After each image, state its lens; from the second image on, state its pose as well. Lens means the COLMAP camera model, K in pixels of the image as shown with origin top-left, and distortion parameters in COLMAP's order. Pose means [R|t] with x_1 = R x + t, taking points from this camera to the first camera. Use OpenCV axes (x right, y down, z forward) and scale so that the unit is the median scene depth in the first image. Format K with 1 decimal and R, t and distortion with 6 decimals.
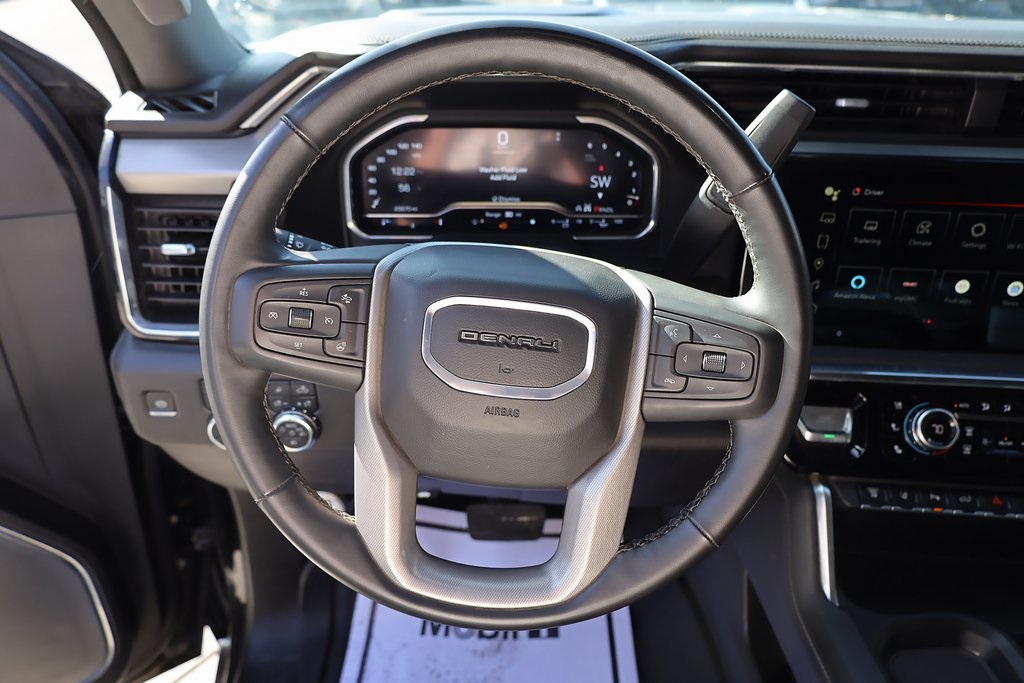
lens RADIAL K [[700.1, 0, 537.3], [0, 700.1, 342.1], [0, 0, 1]] dist [-0.002690, 0.000164]
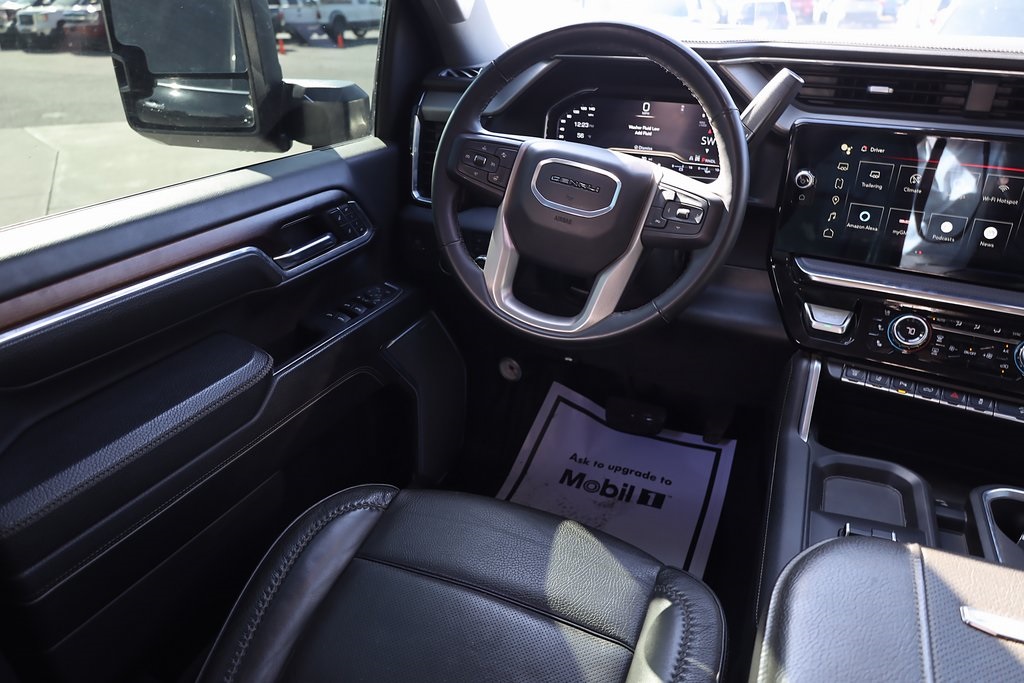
lens RADIAL K [[700.1, 0, 537.3], [0, 700.1, 342.1], [0, 0, 1]] dist [-0.002690, 0.000164]
pose [[0.912682, 0.173905, -0.369822, 0.411694], [-0.191529, 0.981423, -0.011168, 0.291731], [0.361010, 0.081025, 0.929036, -0.492425]]
